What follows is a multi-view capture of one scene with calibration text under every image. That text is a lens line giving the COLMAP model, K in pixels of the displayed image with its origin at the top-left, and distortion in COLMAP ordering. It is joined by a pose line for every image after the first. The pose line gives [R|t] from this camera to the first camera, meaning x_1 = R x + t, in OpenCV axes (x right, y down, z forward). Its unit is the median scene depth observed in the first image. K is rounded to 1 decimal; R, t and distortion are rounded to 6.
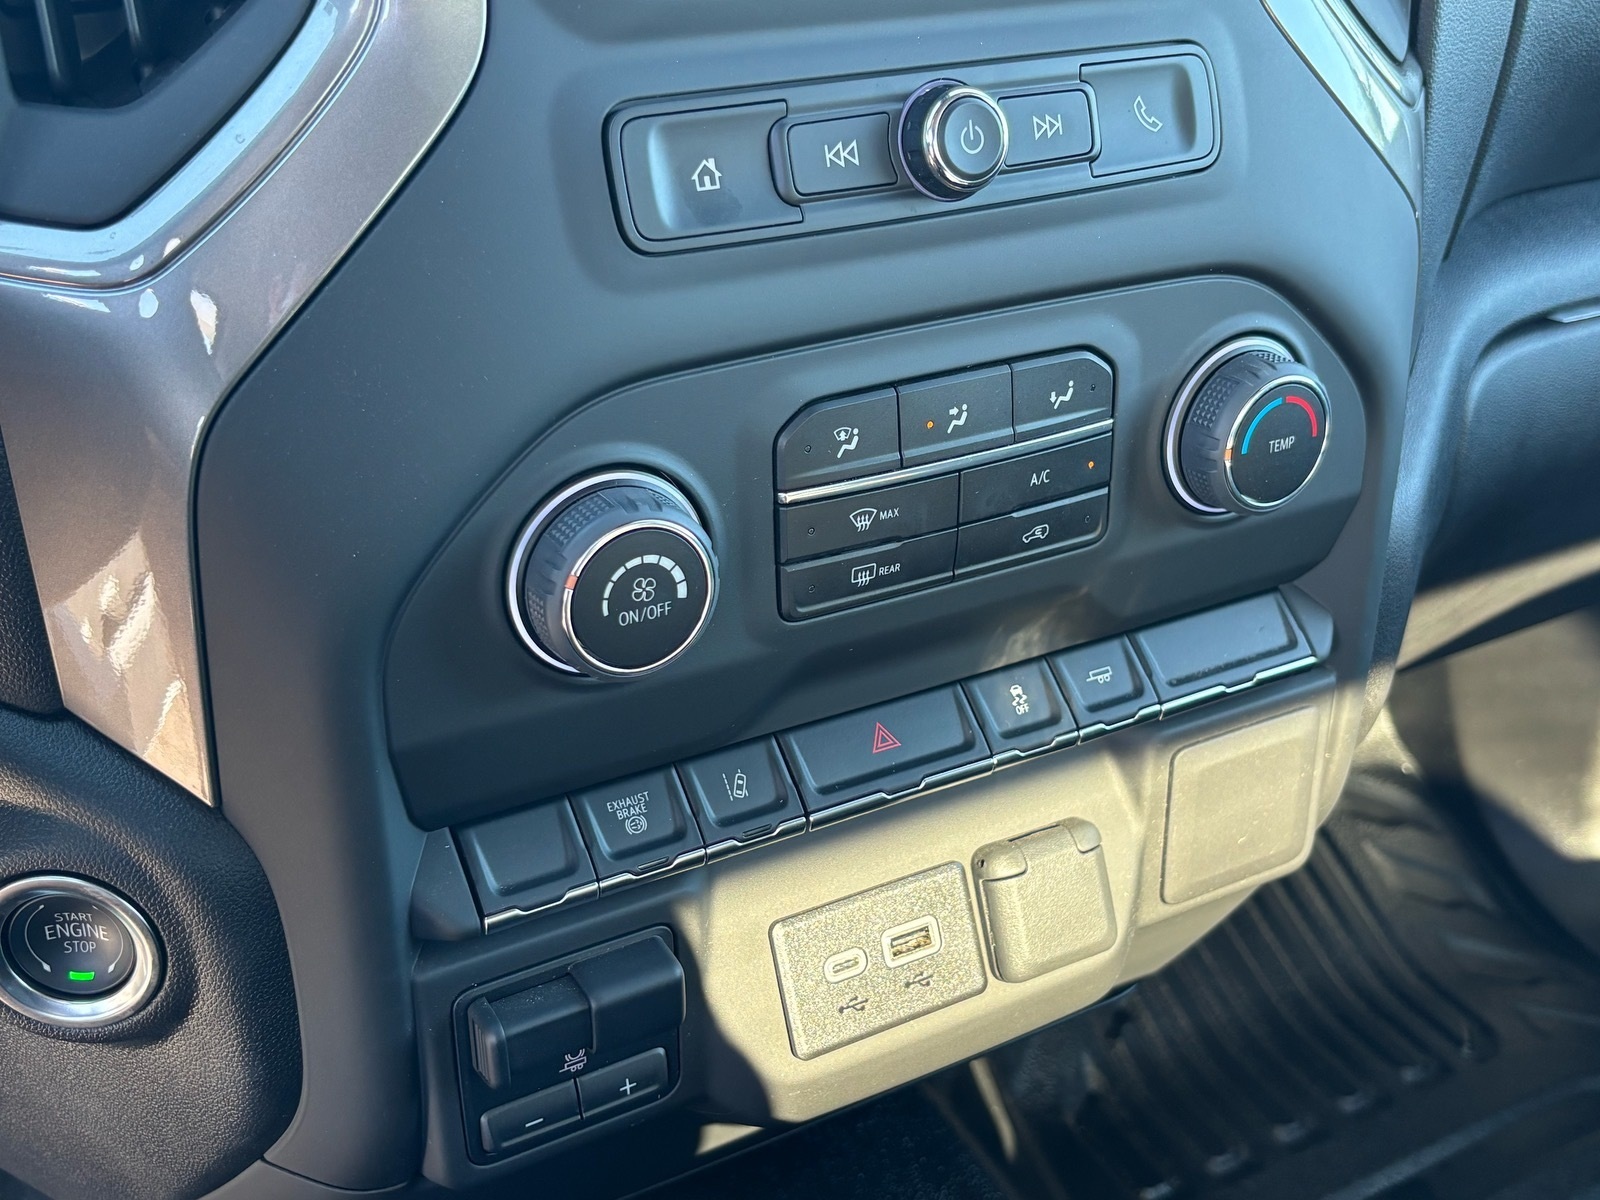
lens RADIAL K [[1849.4, 0, 800.0], [0, 1849.4, 600.0], [0, 0, 1]] dist [0.188989, -0.715735]
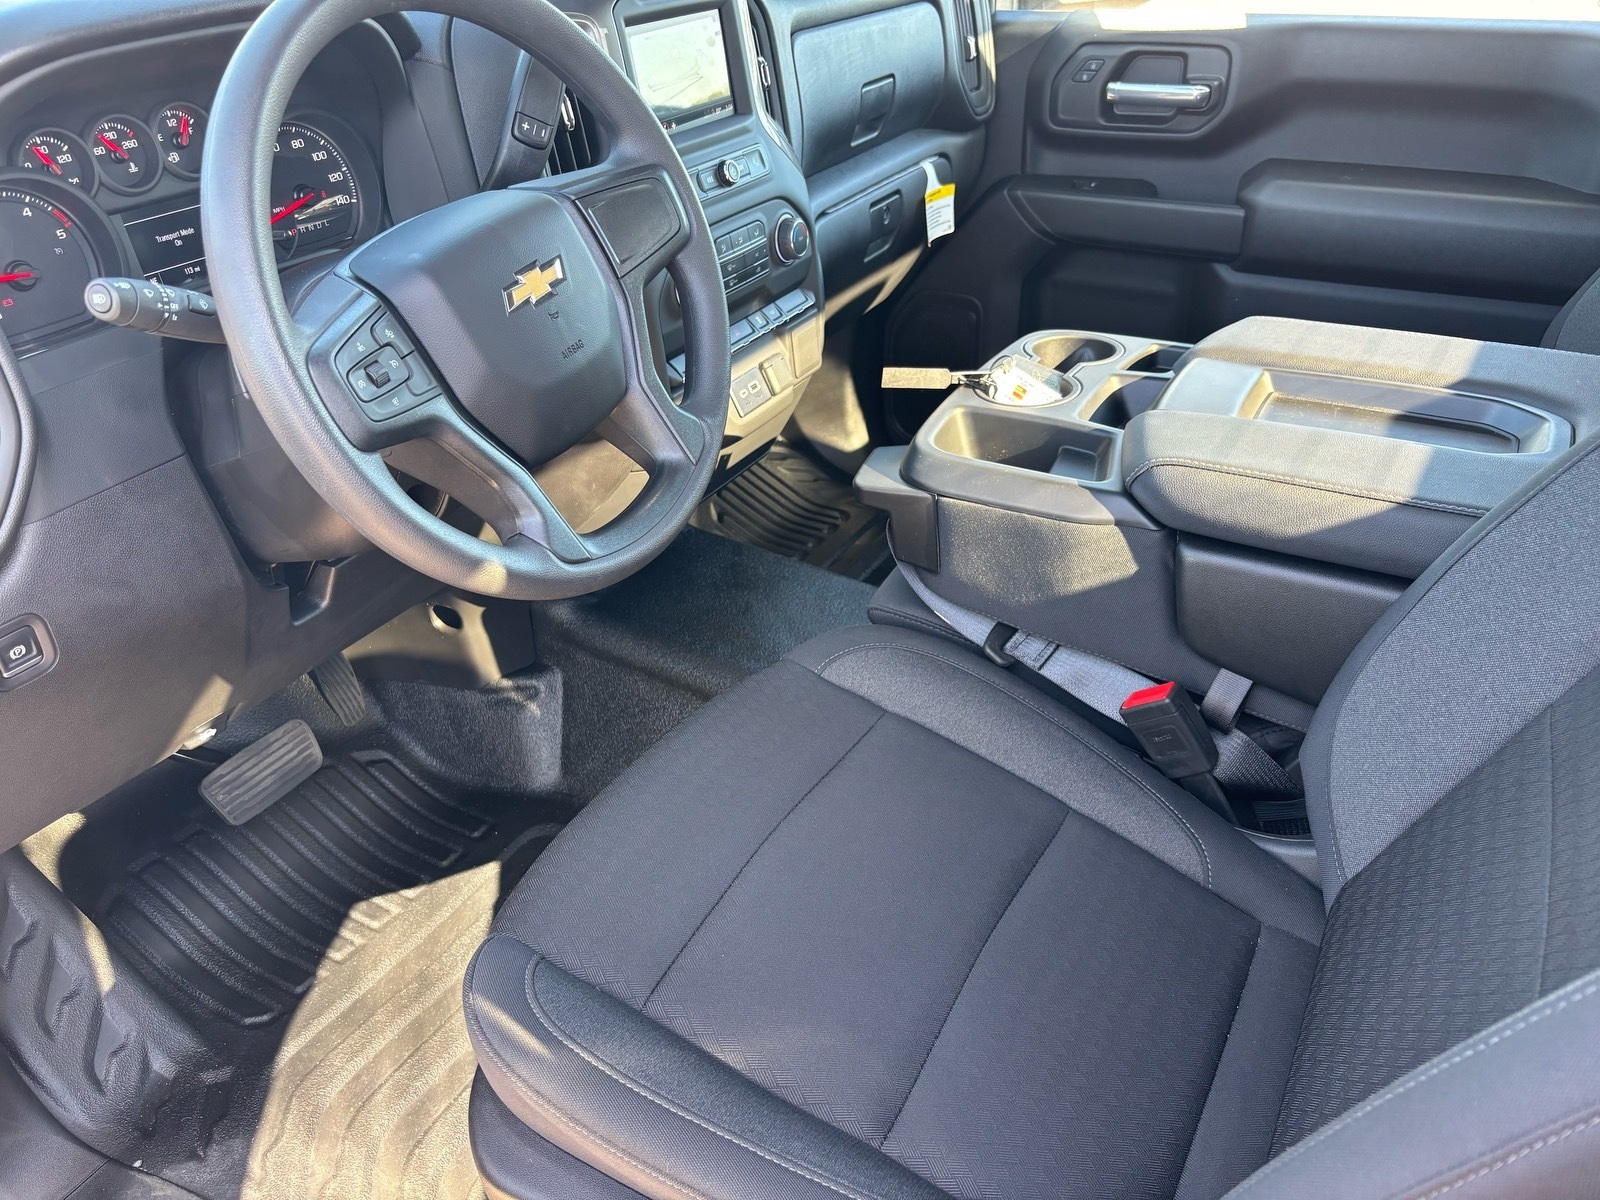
lens RADIAL K [[1183.7, 0, 800.0], [0, 1183.7, 600.0], [0, 0, 1]] dist [0.007550, -0.041529]
pose [[0.863489, -0.317425, 0.391954, -1.170097], [0.300526, 0.947910, 0.105599, 0.453792], [-0.405057, 0.026608, 0.913904, -1.551402]]
